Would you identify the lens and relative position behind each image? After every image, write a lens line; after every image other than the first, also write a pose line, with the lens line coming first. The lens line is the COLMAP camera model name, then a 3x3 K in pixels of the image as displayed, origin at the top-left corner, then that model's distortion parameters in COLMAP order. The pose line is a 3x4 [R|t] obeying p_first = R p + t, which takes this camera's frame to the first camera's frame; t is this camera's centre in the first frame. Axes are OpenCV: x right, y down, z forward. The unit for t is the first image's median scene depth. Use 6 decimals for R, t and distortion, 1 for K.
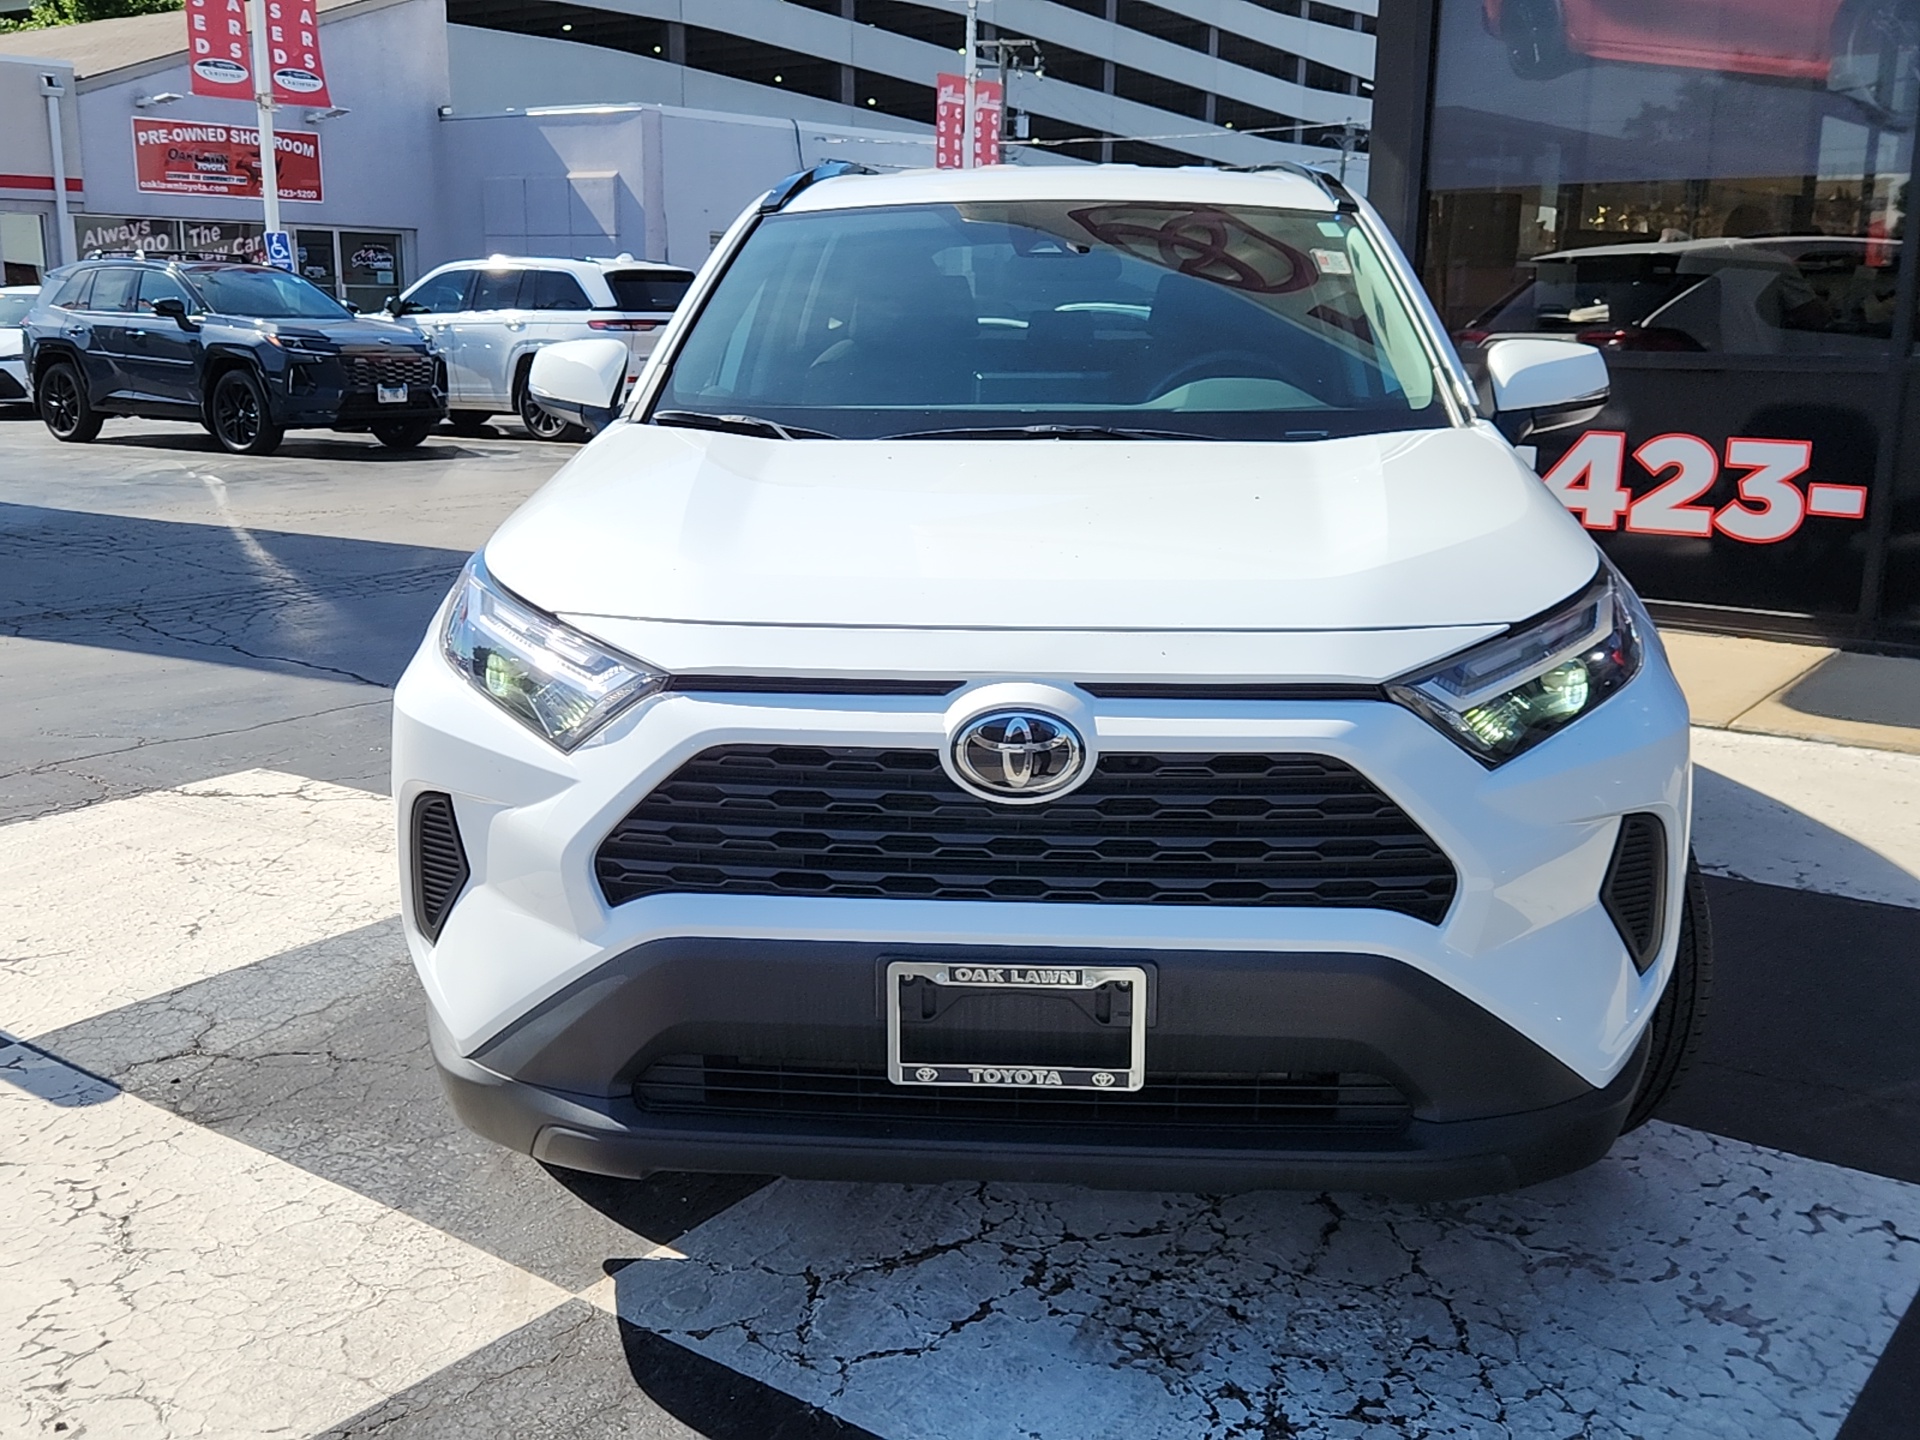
lens RADIAL K [[2012.6, 0, 960.0], [0, 2012.6, 720.0], [0, 0, 1]] dist [0.105951, -0.165137]
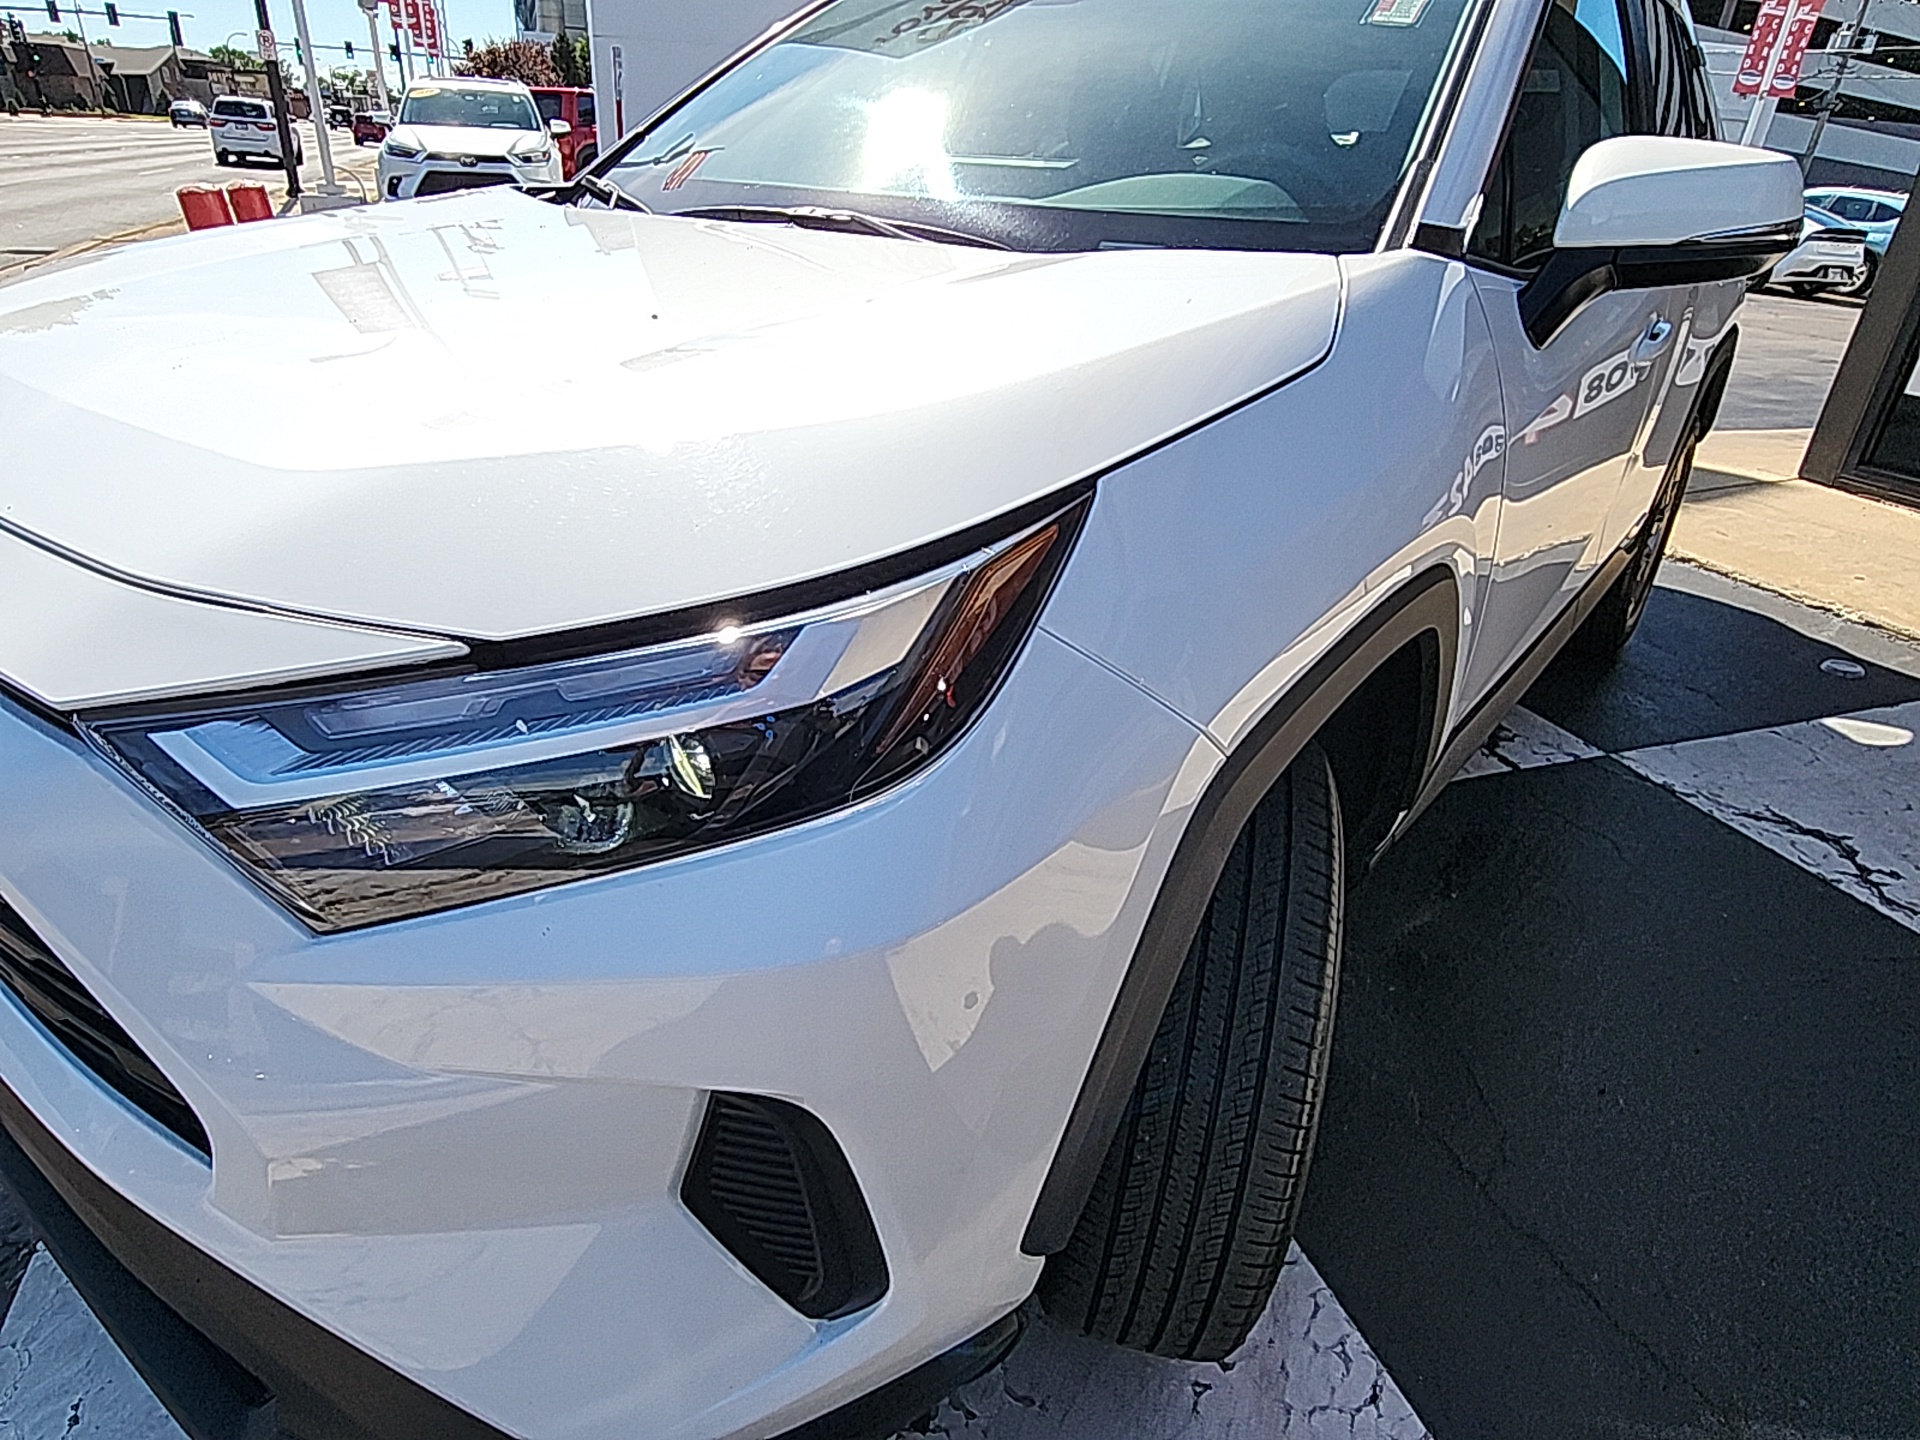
lens RADIAL K [[1166.1, 0, 921.9], [0, 1166.1, 741.4], [0, 0, 1]] dist [0.006118, -0.000530]
pose [[0.832657, 0.279501, -0.478082, 0.487275], [-0.153704, 0.946013, 0.285367, -0.115946], [0.532032, -0.164129, 0.830665, 0.832305]]
